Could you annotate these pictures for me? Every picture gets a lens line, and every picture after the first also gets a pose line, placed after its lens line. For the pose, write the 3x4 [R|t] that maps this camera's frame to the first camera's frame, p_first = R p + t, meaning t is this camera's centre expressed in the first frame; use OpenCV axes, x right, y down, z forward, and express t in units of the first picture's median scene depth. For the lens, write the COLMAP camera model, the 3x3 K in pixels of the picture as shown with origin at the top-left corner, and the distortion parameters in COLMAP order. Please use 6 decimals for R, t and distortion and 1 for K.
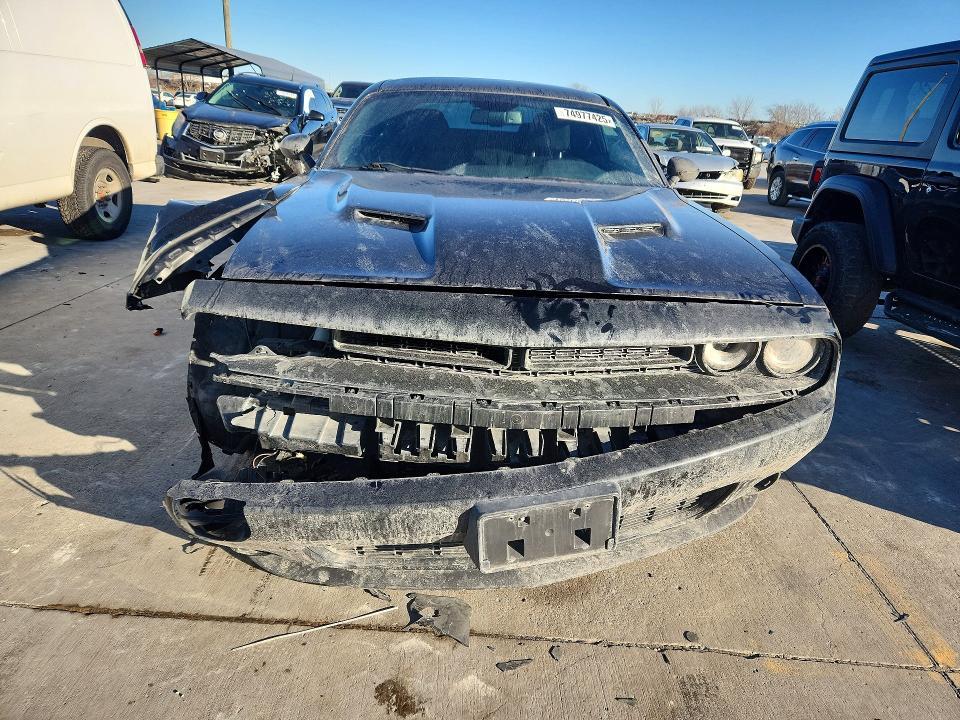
lens RADIAL K [[676.3, 0, 480.0], [0, 676.3, 360.0], [0, 0, 1]] dist [0.067473, -0.051995]
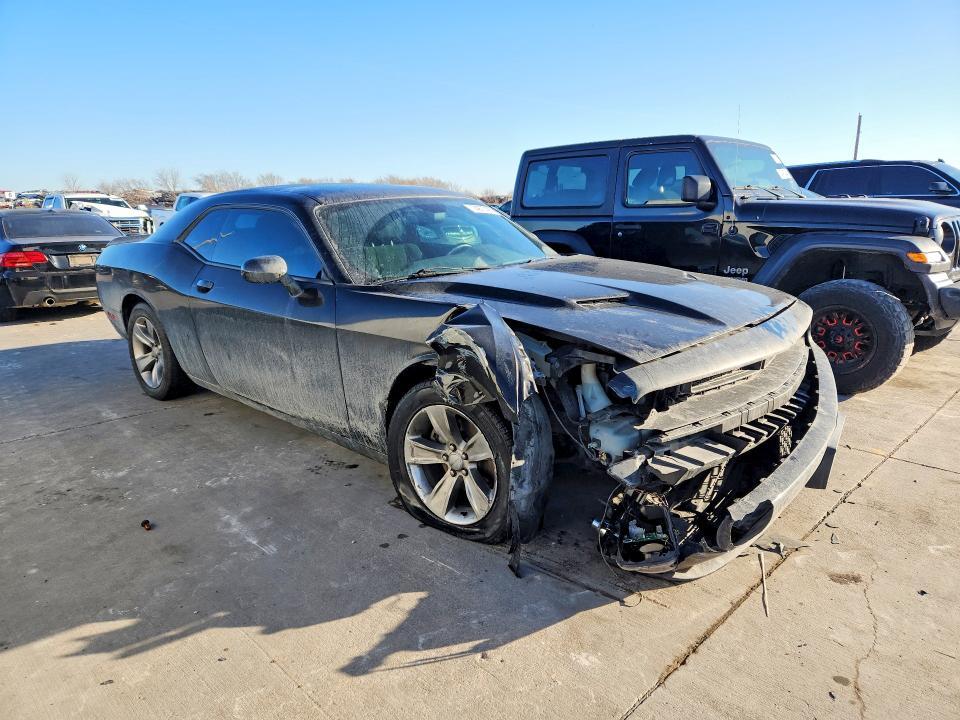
lens RADIAL K [[676.3, 0, 480.0], [0, 676.3, 360.0], [0, 0, 1]] dist [0.067473, -0.051995]
pose [[0.670047, -0.250174, 0.698892, -1.110651], [0.309940, 0.949791, 0.042838, -0.209191], [-0.674518, 0.187911, 0.713943, 0.229520]]
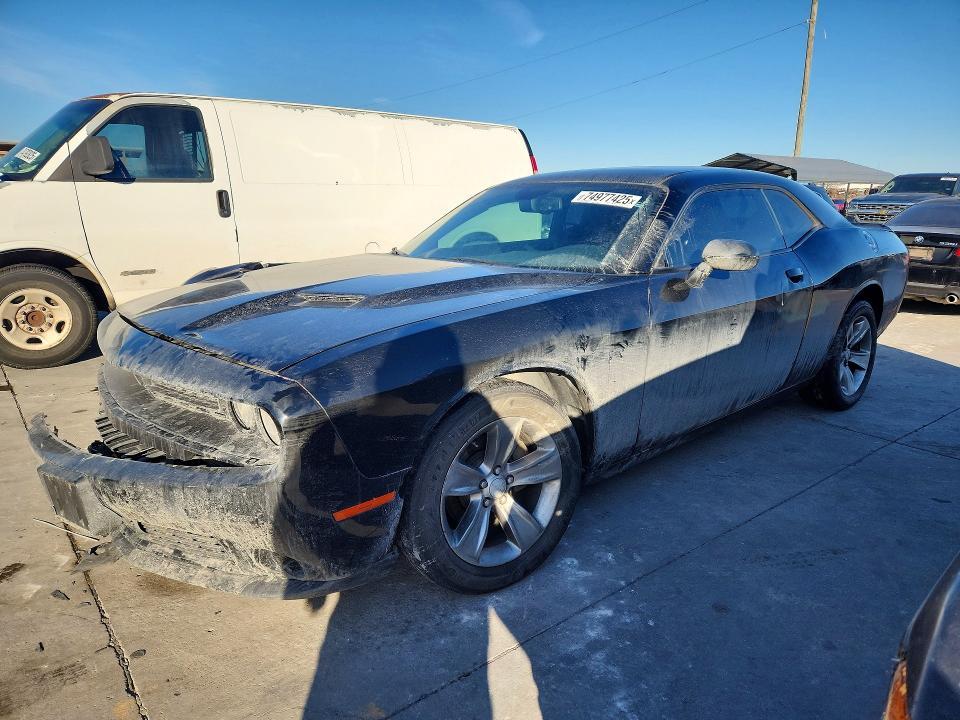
lens RADIAL K [[676.3, 0, 480.0], [0, 676.3, 360.0], [0, 0, 1]] dist [0.067473, -0.051995]
pose [[0.604564, 0.115275, -0.788171, 1.121820], [-0.231777, 0.972117, -0.035606, -0.106120], [0.762090, 0.204206, 0.614426, 0.503851]]
